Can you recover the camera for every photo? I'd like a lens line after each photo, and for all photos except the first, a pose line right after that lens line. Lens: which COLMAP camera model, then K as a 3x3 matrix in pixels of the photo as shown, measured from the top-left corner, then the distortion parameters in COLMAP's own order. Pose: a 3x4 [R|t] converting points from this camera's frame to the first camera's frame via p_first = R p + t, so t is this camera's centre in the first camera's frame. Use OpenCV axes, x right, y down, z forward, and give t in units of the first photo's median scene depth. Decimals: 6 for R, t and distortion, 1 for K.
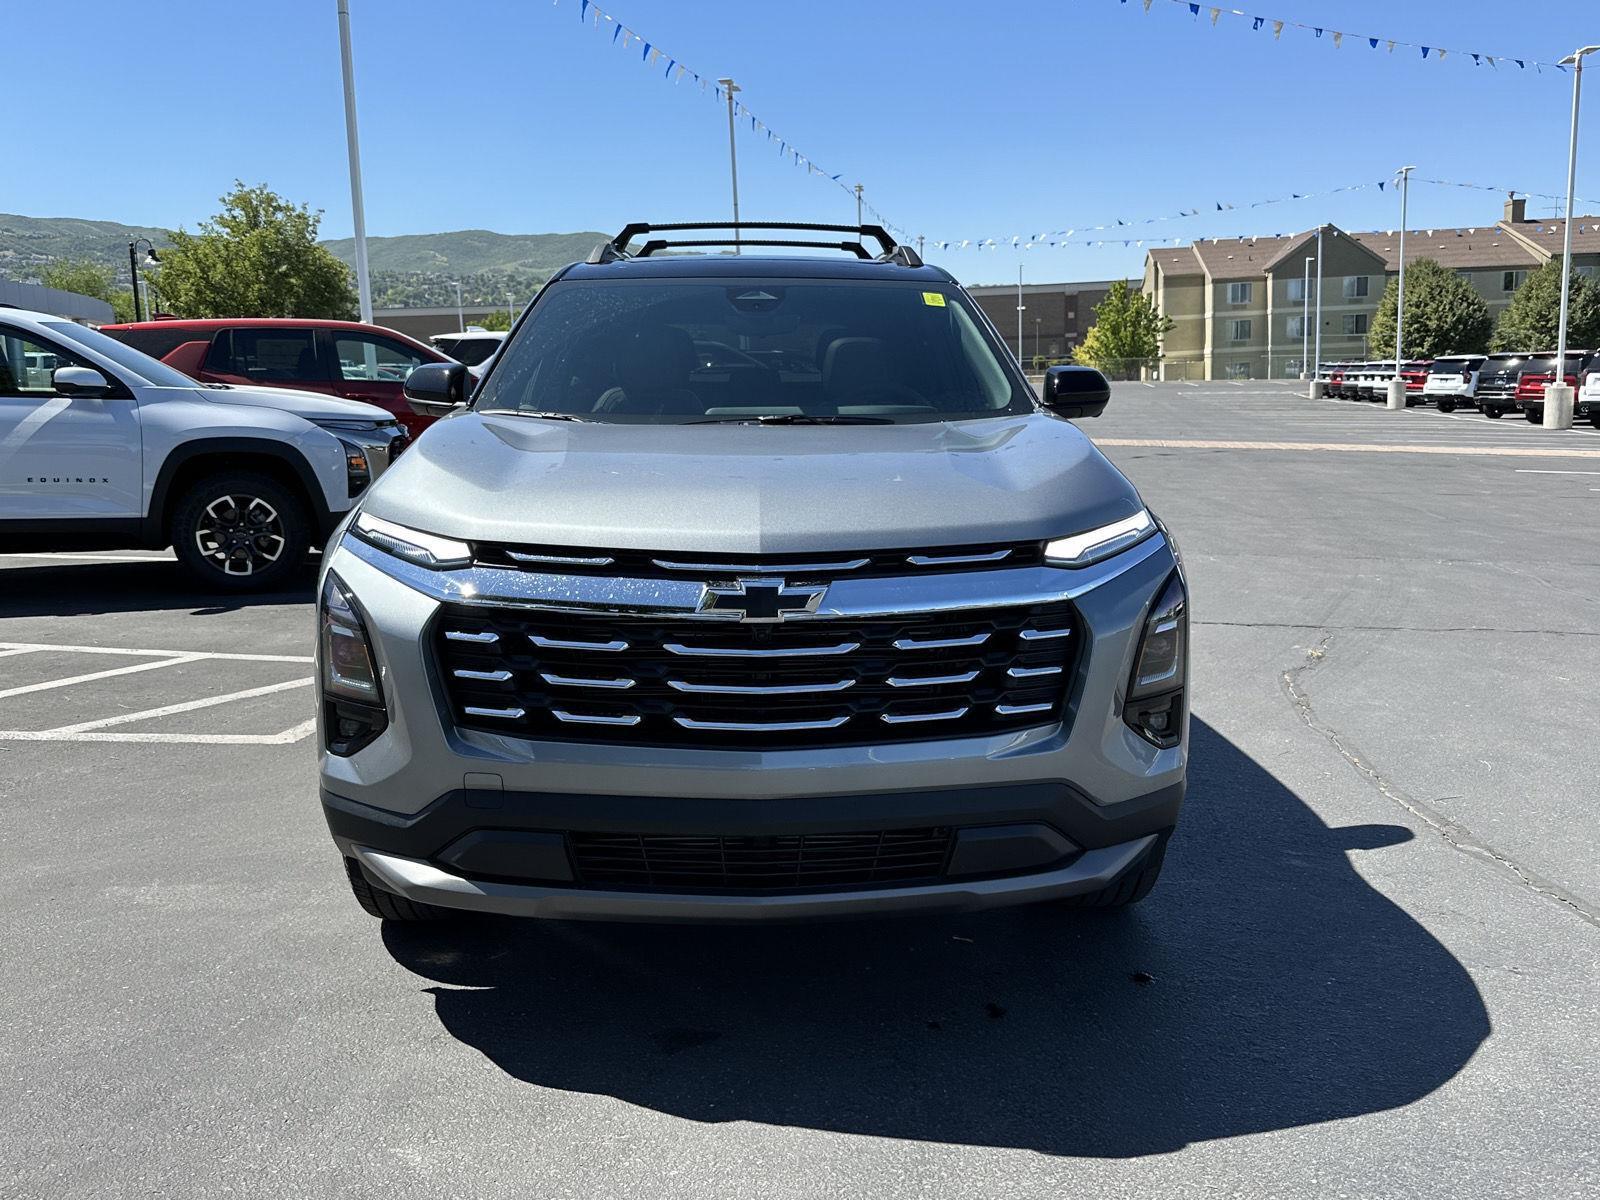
lens RADIAL K [[1374.6, 0, 800.0], [0, 1374.6, 600.0], [0, 0, 1]] dist [0.096785, -0.182857]
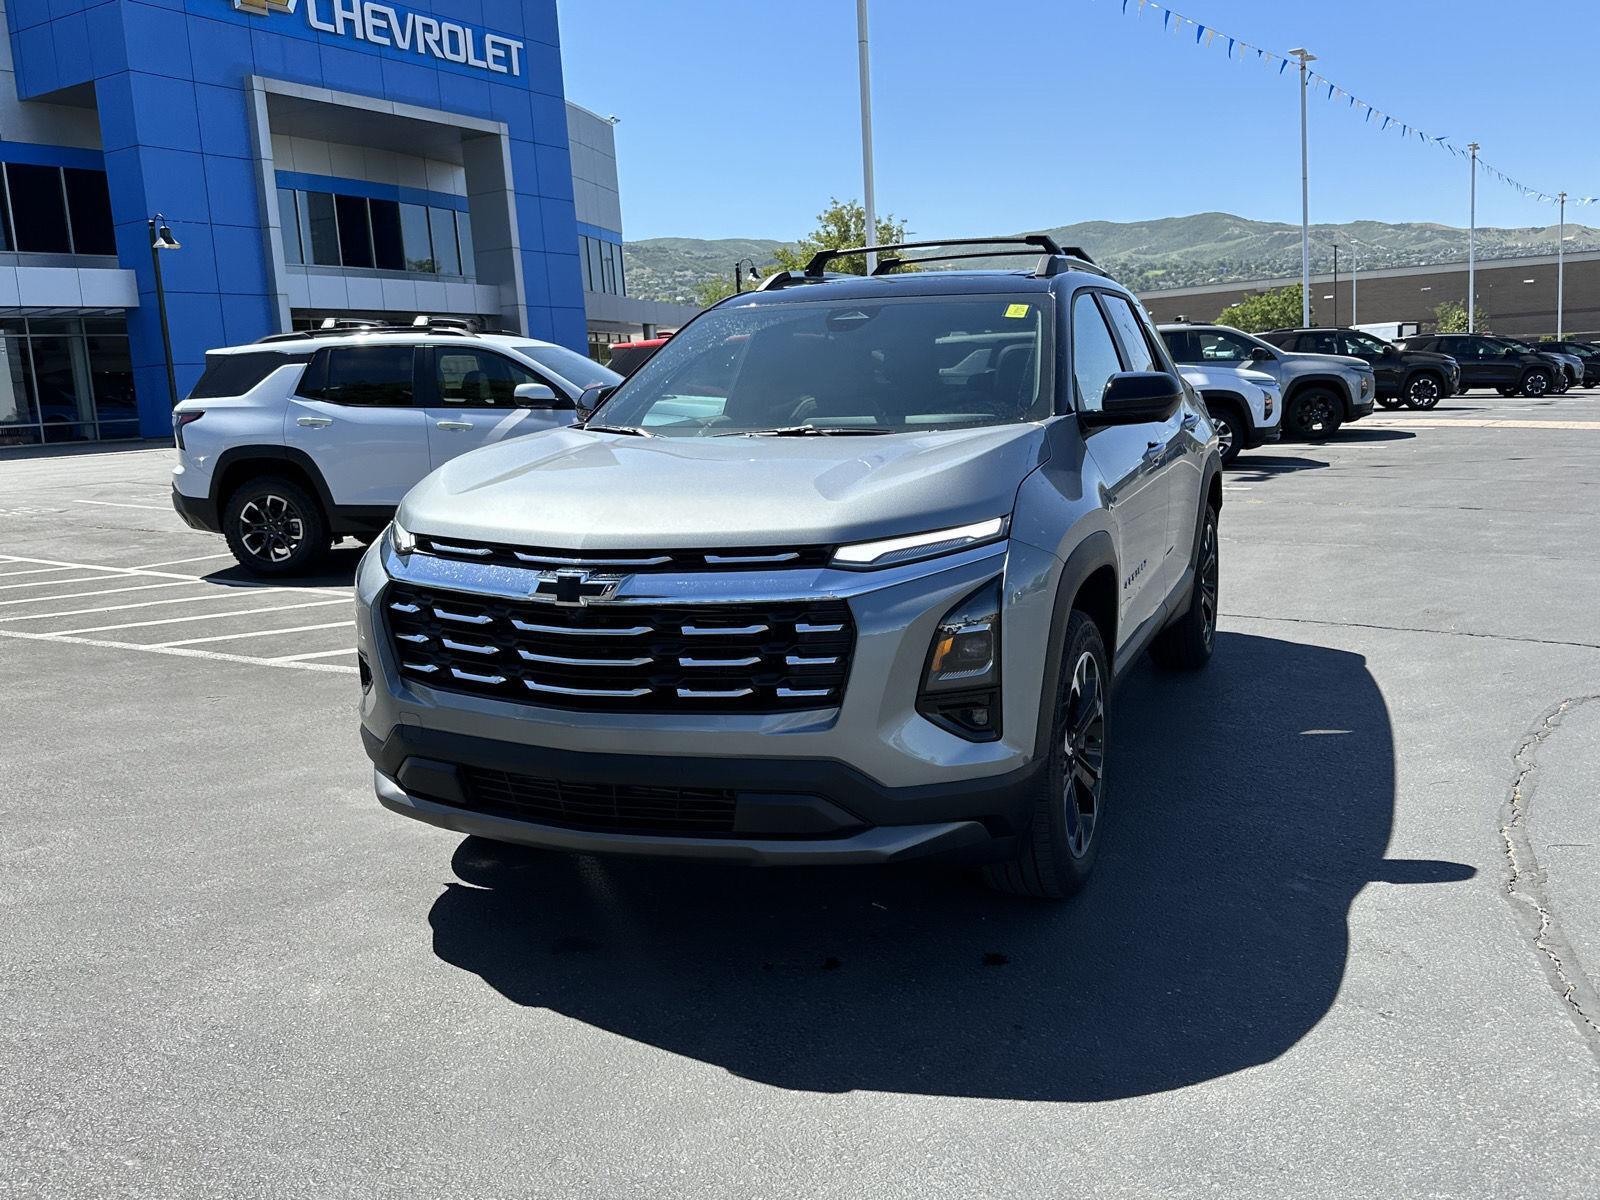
lens RADIAL K [[1360.3, 0, 800.0], [0, 1360.3, 600.0], [0, 0, 1]] dist [0.173668, -0.356194]
pose [[0.910021, 0.042489, -0.412378, 0.449520], [-0.039352, 0.999096, 0.016101, -0.011168], [0.412690, 0.001576, 0.910870, -0.016451]]
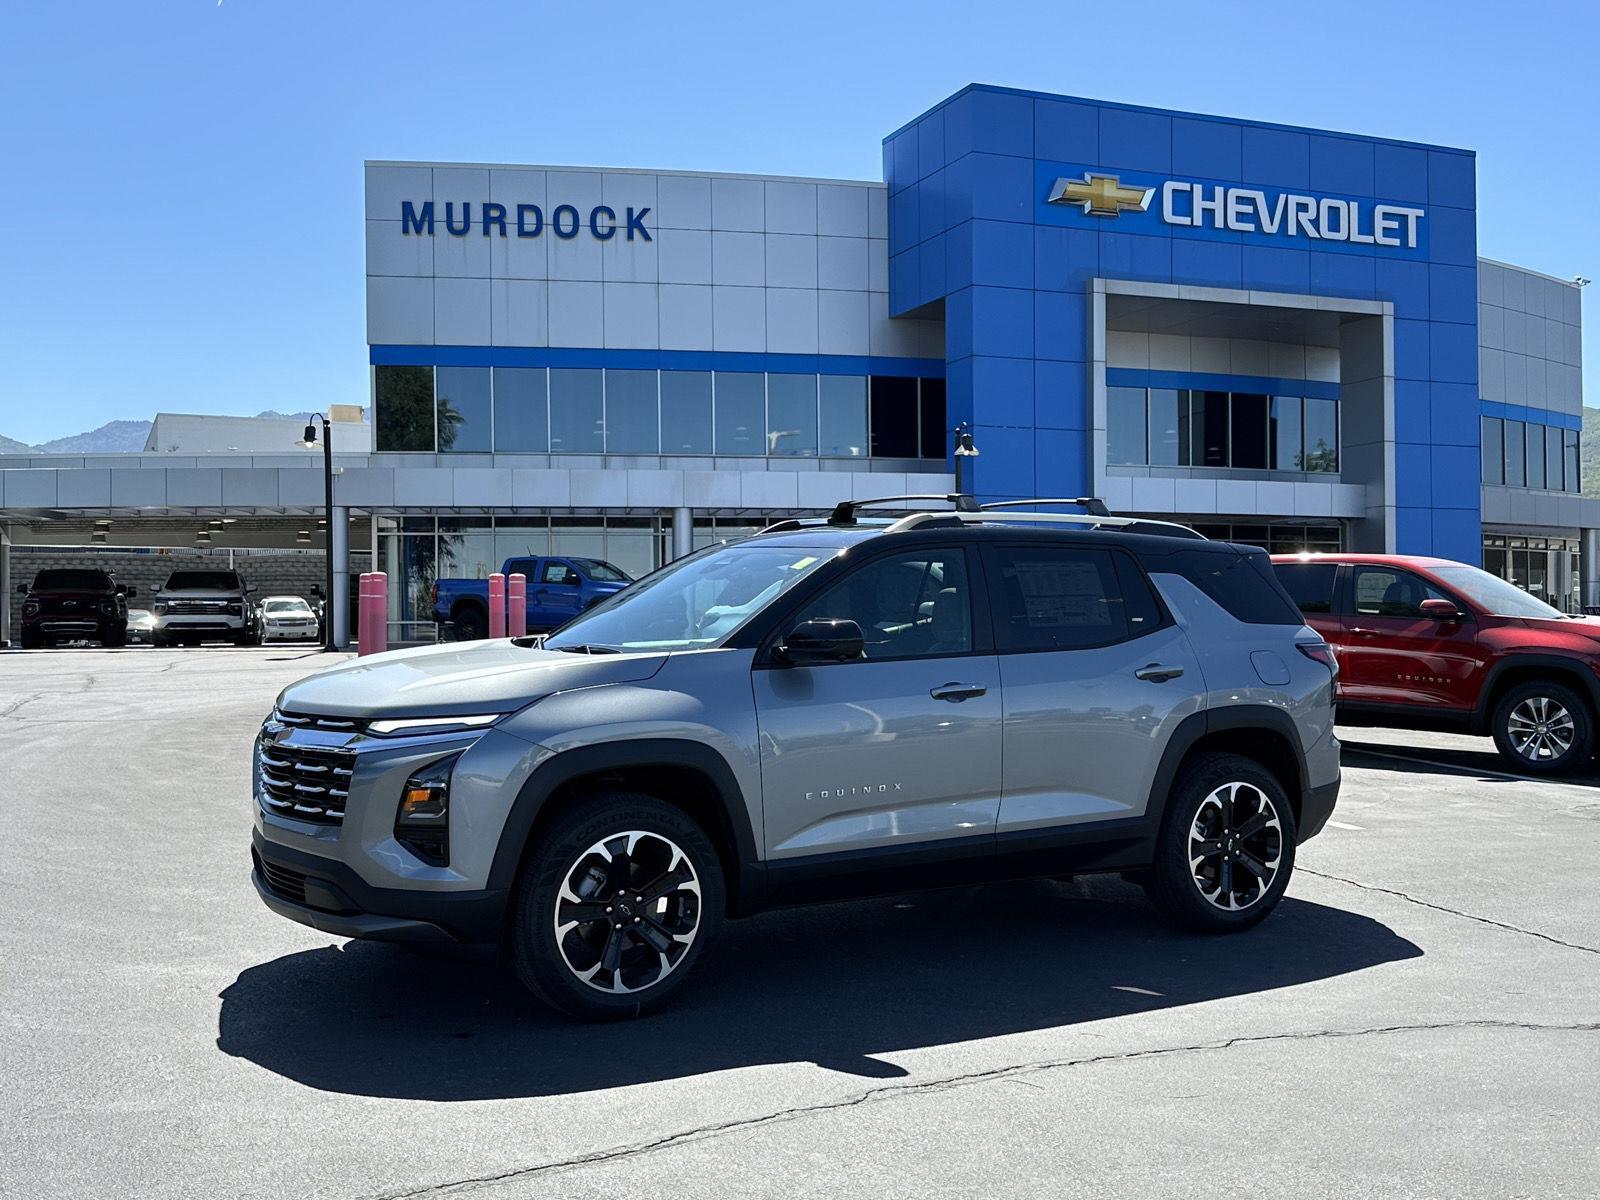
lens RADIAL K [[1619.7, 0, 798.2], [0, 1619.7, 633.0], [0, 0, 1]] dist [0.185528, -0.357511]
pose [[0.495335, 0.033046, -0.868073, 1.600209], [-0.153142, 0.986948, -0.049813, -0.093707], [0.855097, 0.157613, 0.493931, 0.322705]]
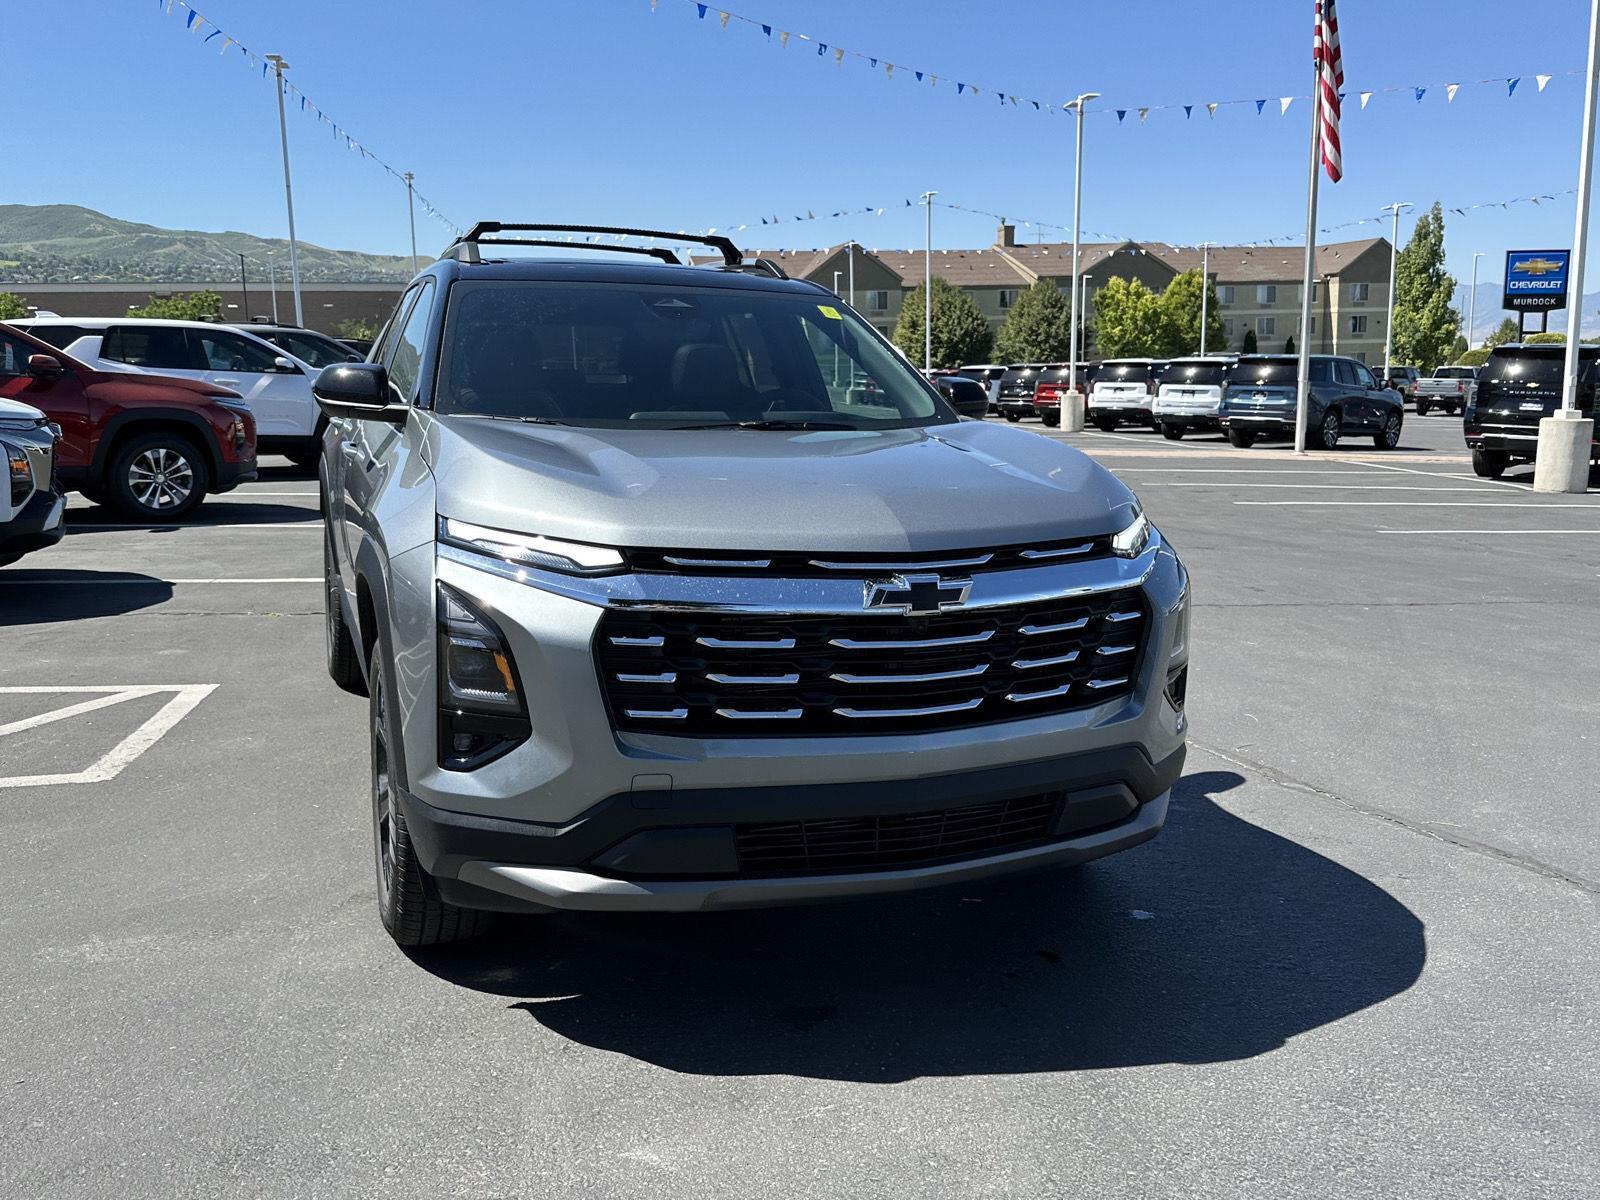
lens RADIAL K [[1364.7, 0, 796.9], [0, 1364.7, 600.3], [0, 0, 1]] dist [0.133554, -0.252802]
pose [[0.947113, -0.036870, 0.318775, -0.317527], [0.036411, 0.999309, 0.007402, -0.004798], [-0.318828, 0.004596, 0.947802, 0.006749]]
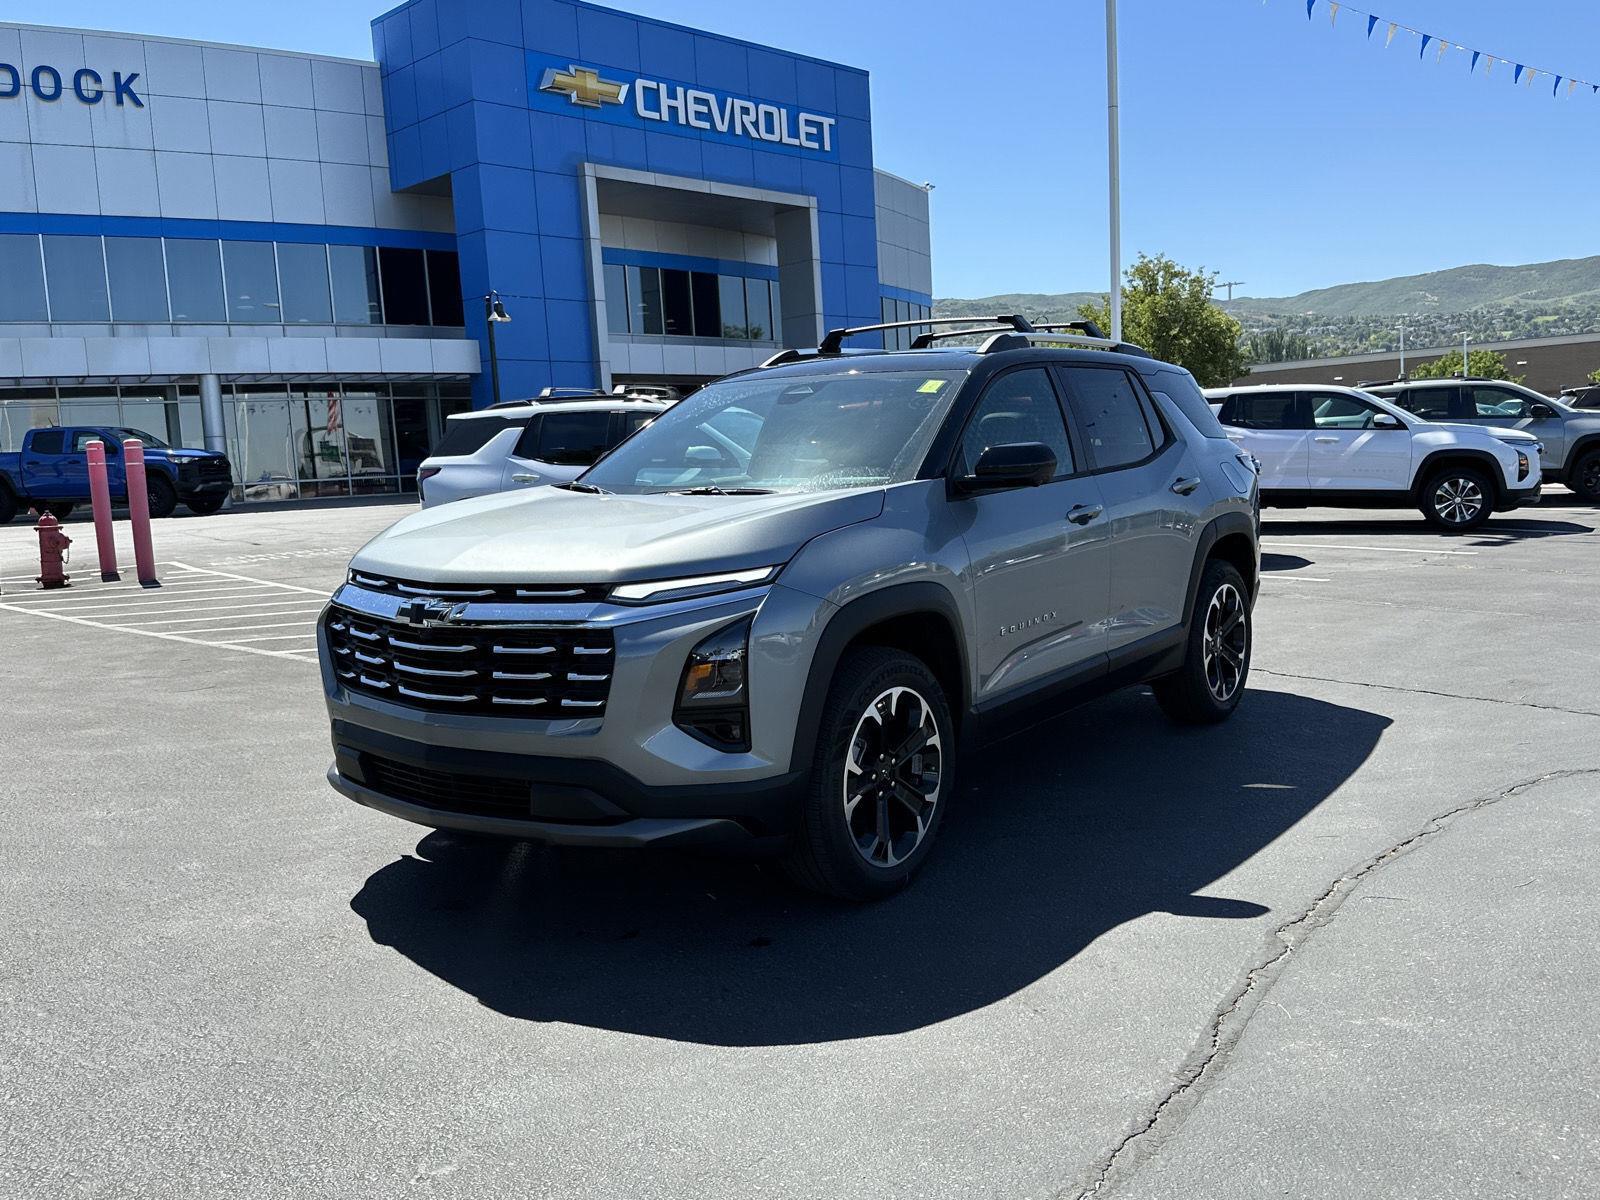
lens RADIAL K [[1358.5, 0, 800.3], [0, 1358.5, 618.2], [0, 0, 1]] dist [0.118994, -0.193631]
pose [[0.785704, 0.059821, -0.615703, 0.853361], [-0.073072, 0.997320, 0.003651, -0.020455], [0.614271, 0.042122, 0.787970, 0.035426]]
